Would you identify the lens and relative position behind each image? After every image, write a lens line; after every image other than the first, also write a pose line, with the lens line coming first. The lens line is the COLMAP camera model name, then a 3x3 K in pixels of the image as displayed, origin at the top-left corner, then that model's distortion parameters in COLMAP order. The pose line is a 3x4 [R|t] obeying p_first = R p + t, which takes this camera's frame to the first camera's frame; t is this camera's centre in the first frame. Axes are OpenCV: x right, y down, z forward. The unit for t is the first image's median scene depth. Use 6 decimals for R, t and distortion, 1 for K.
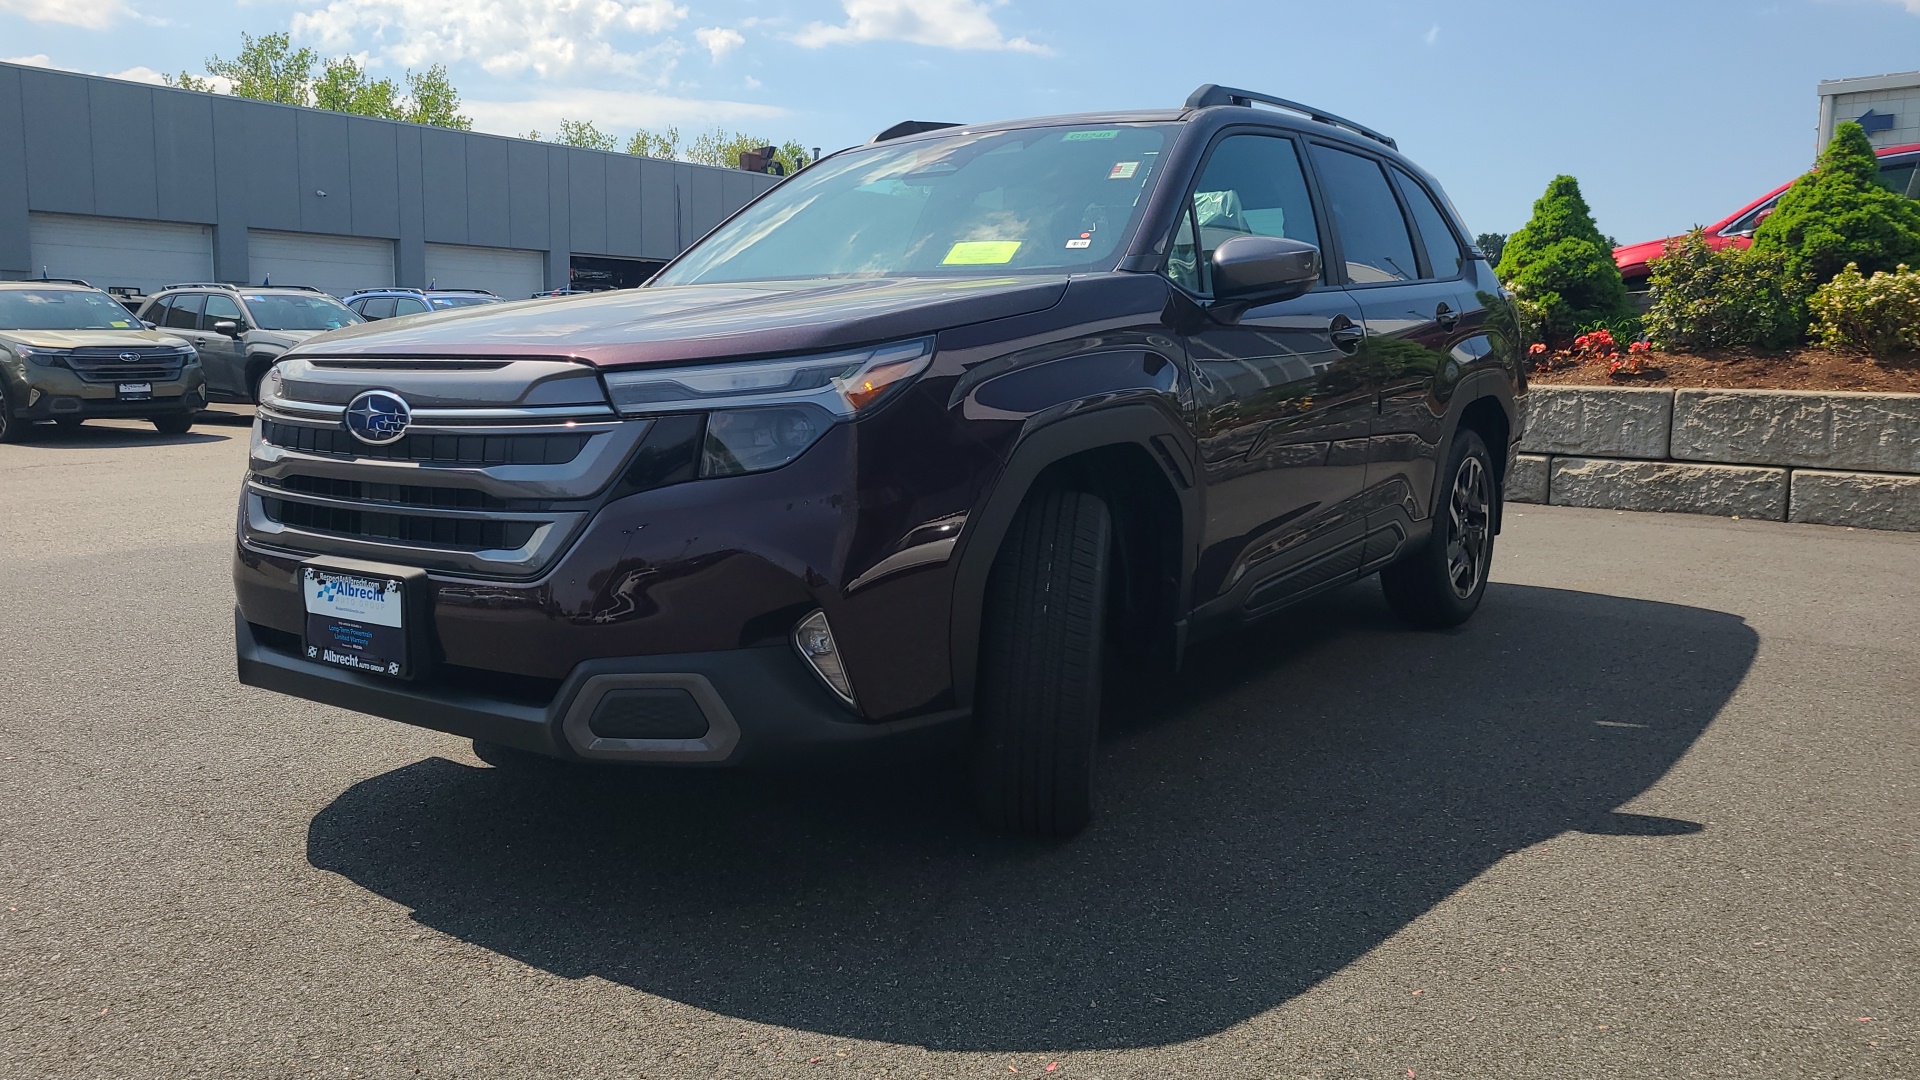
lens RADIAL K [[1558.2, 0, 946.0], [0, 1558.2, 543.7], [0, 0, 1]] dist [0.007183, 0.002841]
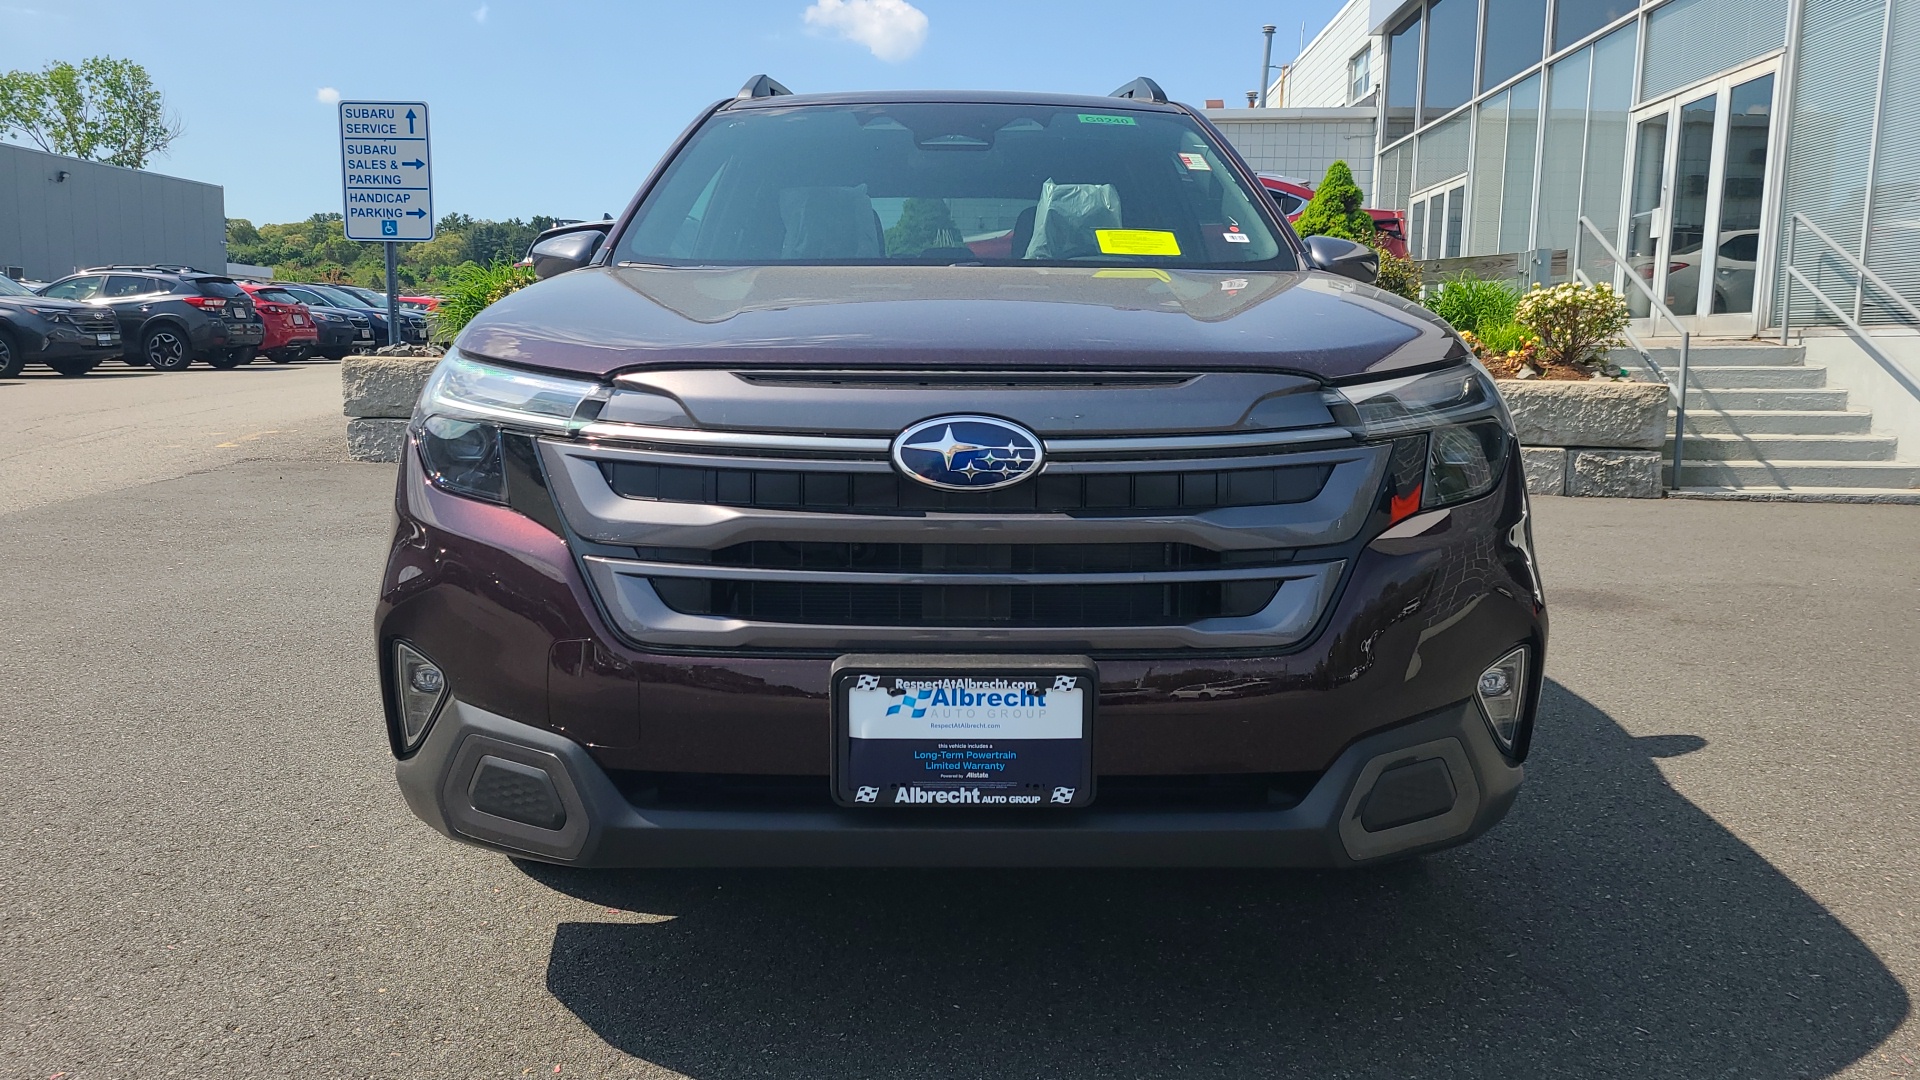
lens RADIAL K [[1465.7, 0, 967.5], [0, 1465.7, 552.3], [0, 0, 1]] dist [0.058387, -0.038723]
pose [[0.813857, -0.082408, 0.575191, -0.621924], [0.065943, 0.996596, 0.049477, -0.056816], [-0.577311, -0.002338, 0.816521, 0.369628]]
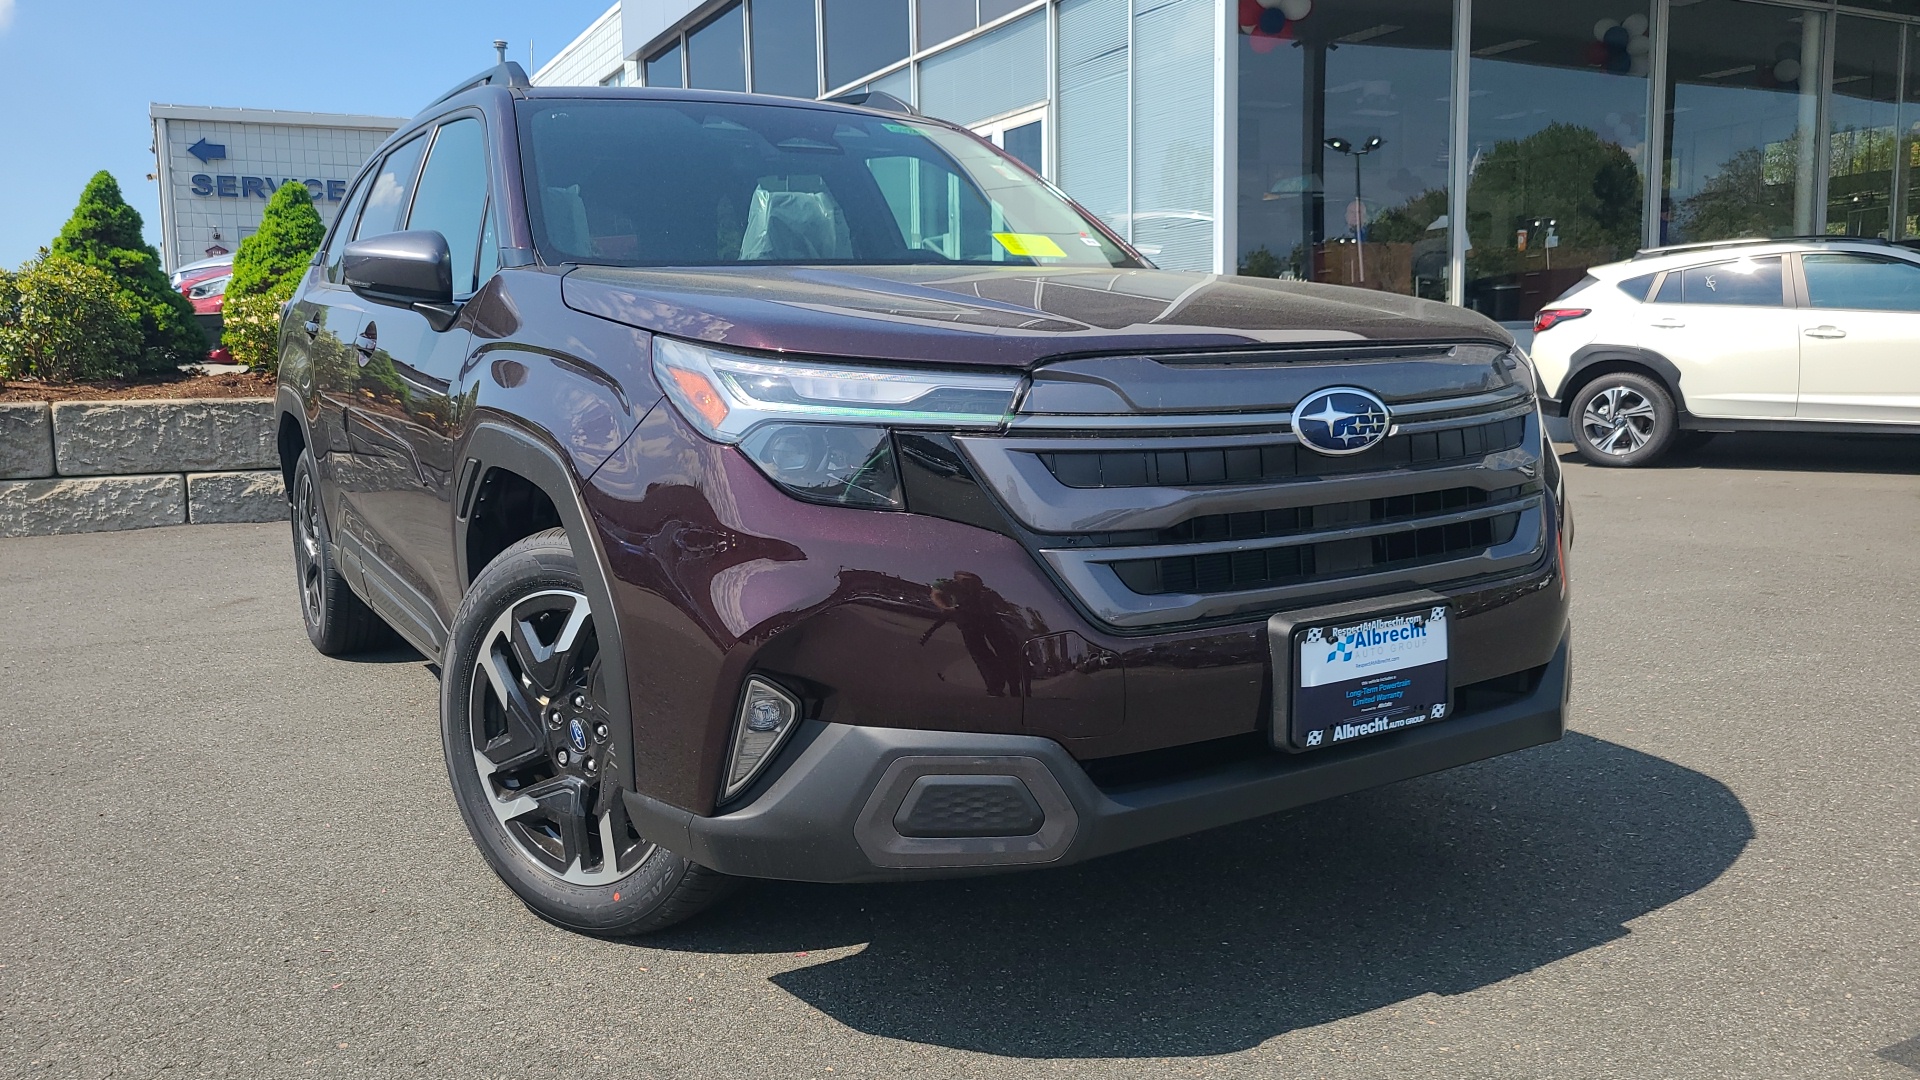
lens RADIAL K [[1465.7, 0, 939.2], [0, 1465.7, 541.1], [0, 0, 1]] dist [0.058387, -0.038723]
pose [[0.389206, -0.133978, 0.911355, -0.940652], [0.139474, 0.986531, 0.085465, -0.093718], [-0.910531, 0.093847, 0.402650, 0.731802]]
